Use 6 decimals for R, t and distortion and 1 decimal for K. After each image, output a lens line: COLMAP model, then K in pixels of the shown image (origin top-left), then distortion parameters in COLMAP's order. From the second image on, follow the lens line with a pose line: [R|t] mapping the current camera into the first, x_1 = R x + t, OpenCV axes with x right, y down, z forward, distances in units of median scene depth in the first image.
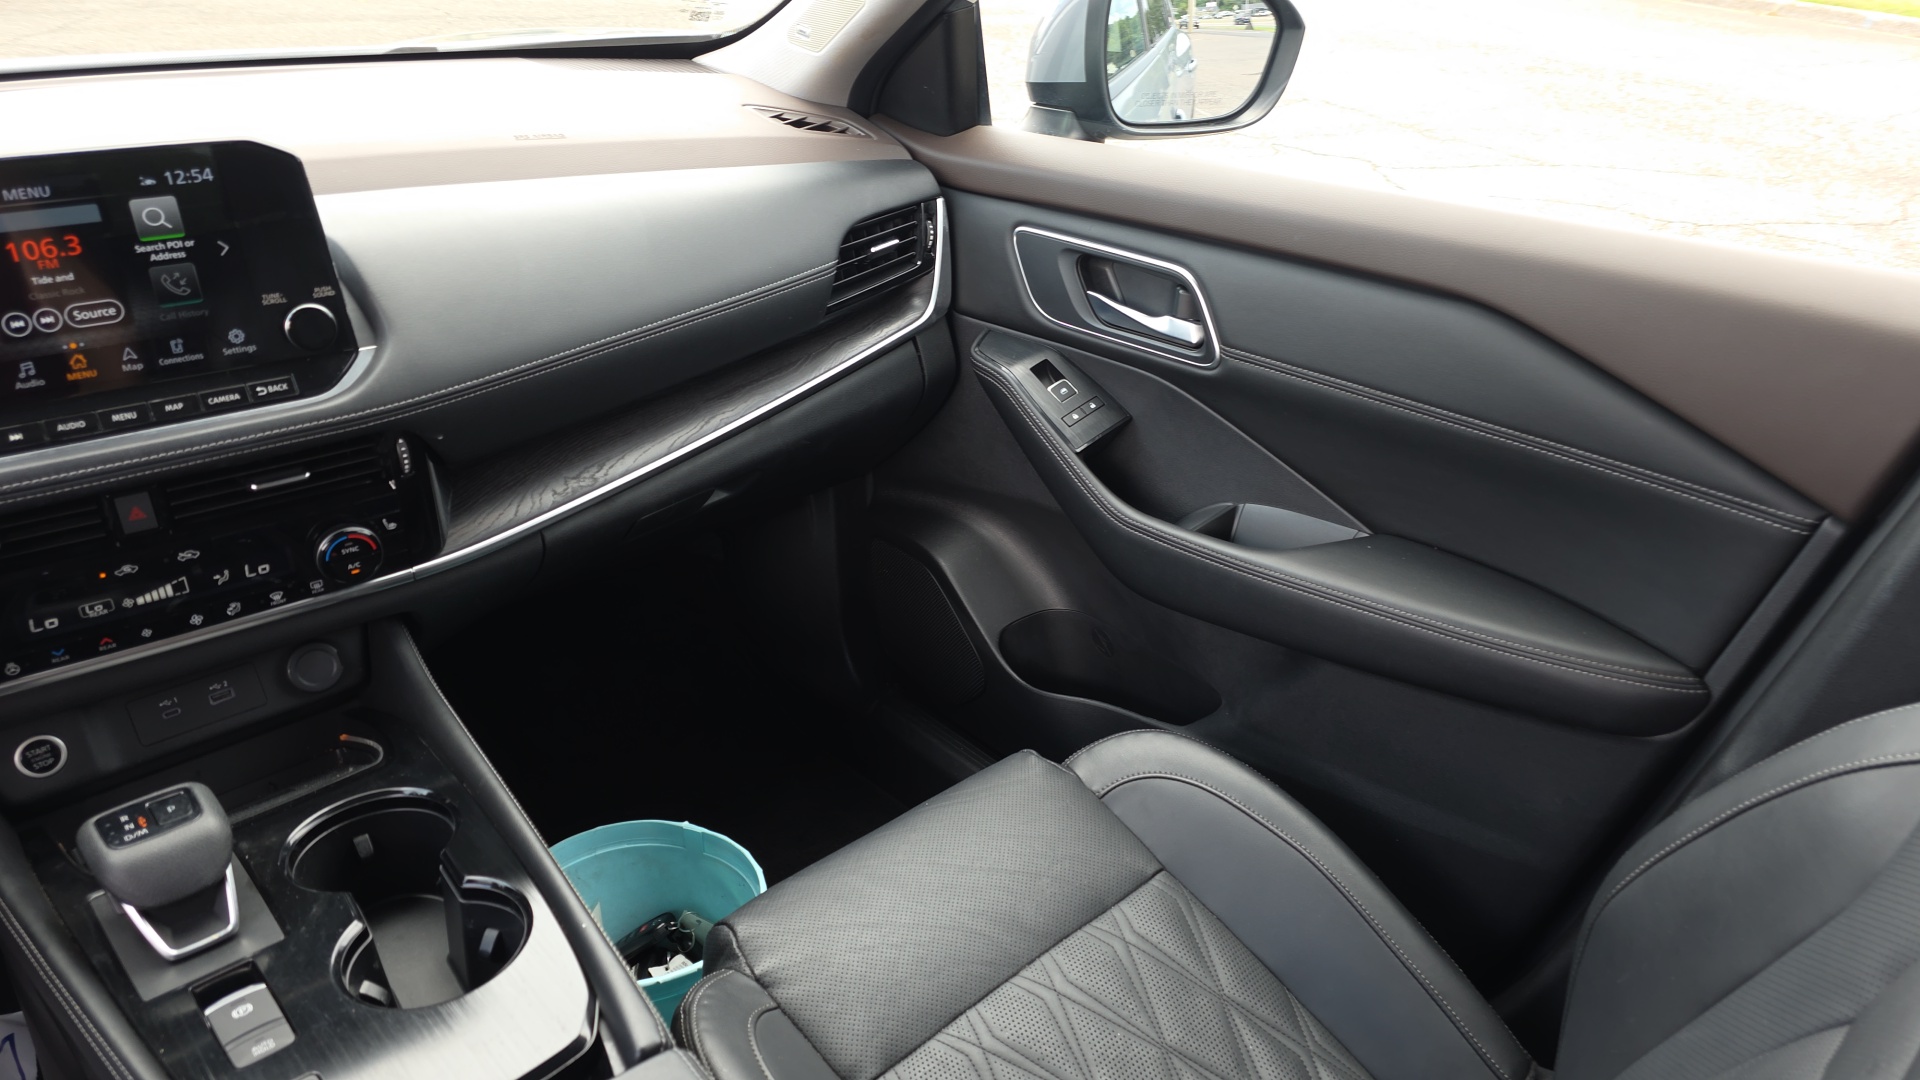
lens RADIAL K [[1305.3, 0, 1022.0], [0, 1305.3, 547.7], [0, 0, 1]] dist [0.057751, -0.064606]
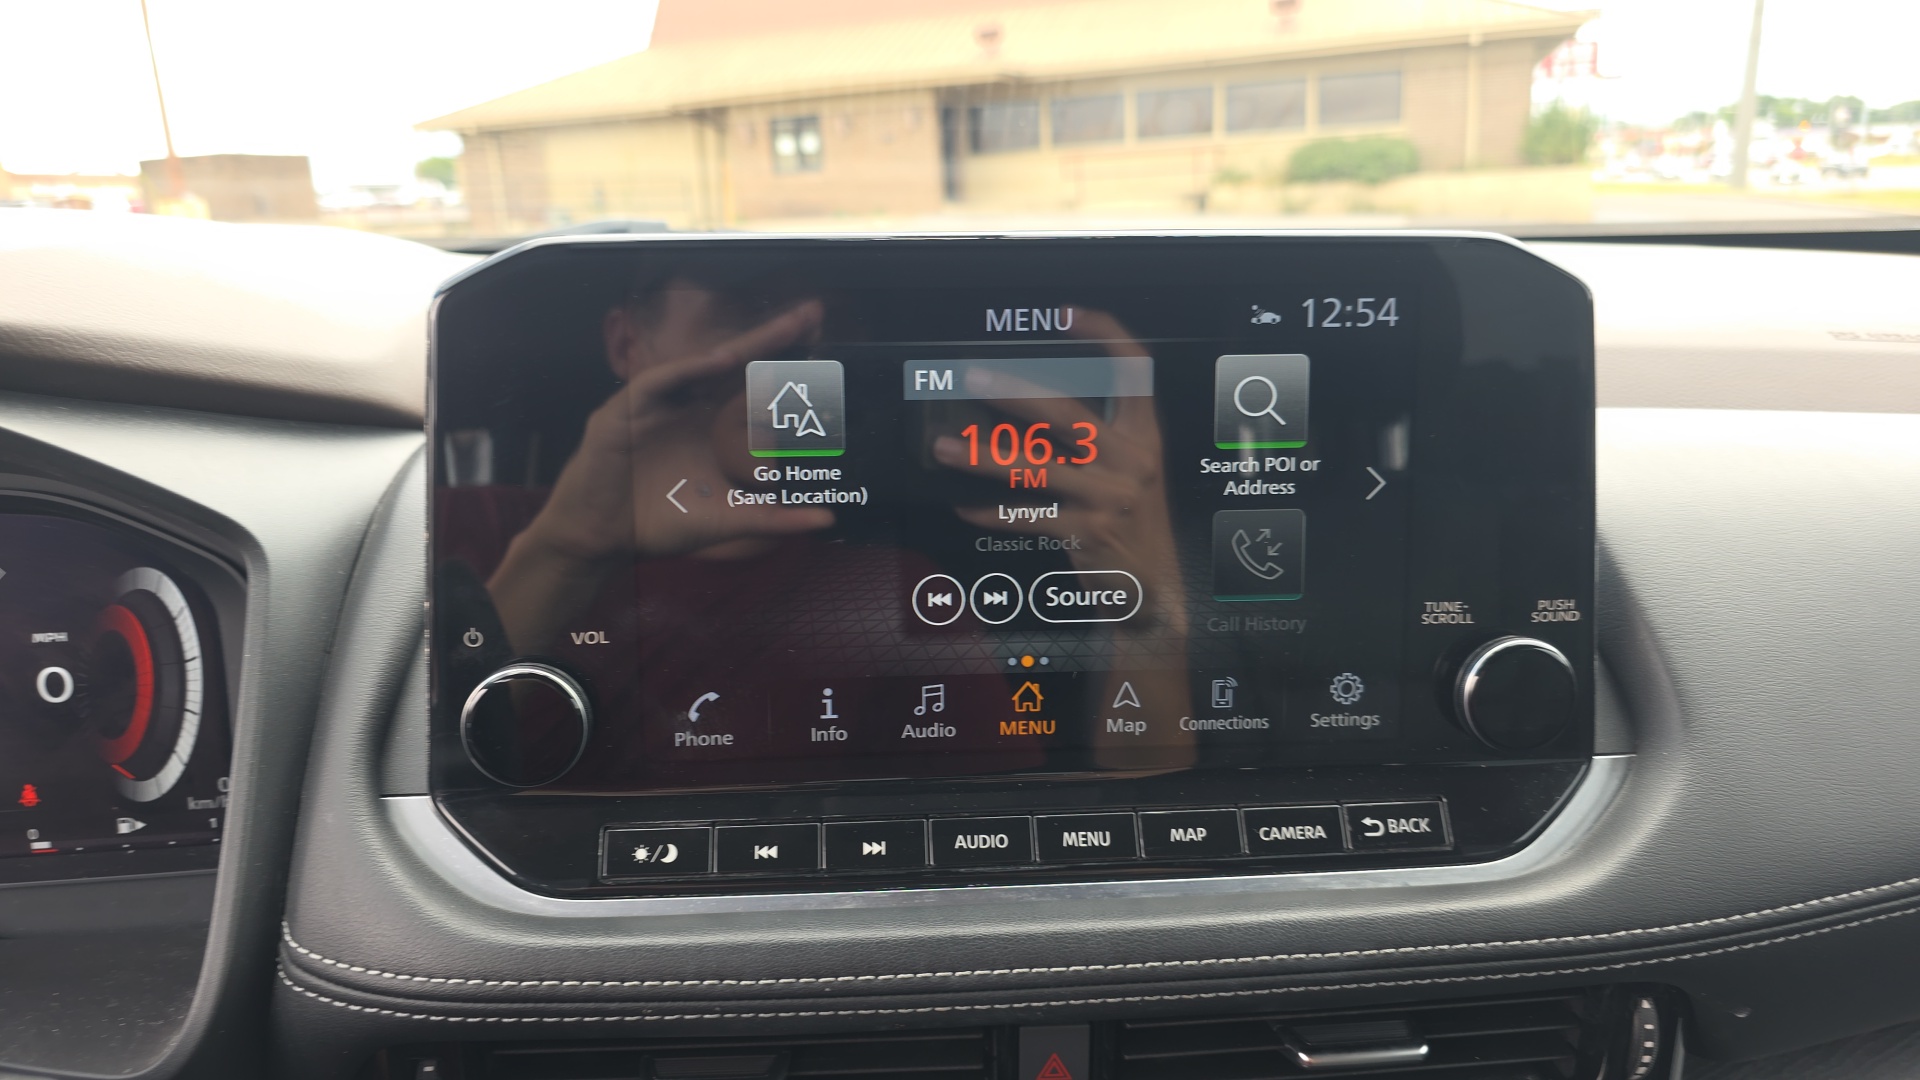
lens RADIAL K [[1305.3, 0, 949.1], [0, 1305.3, 539.7], [0, 0, 1]] dist [0.057751, -0.064606]
pose [[0.809965, 0.108626, -0.576331, -0.455289], [-0.240070, 0.958004, -0.156826, -0.108167], [0.535092, 0.265384, 0.802027, 0.578148]]
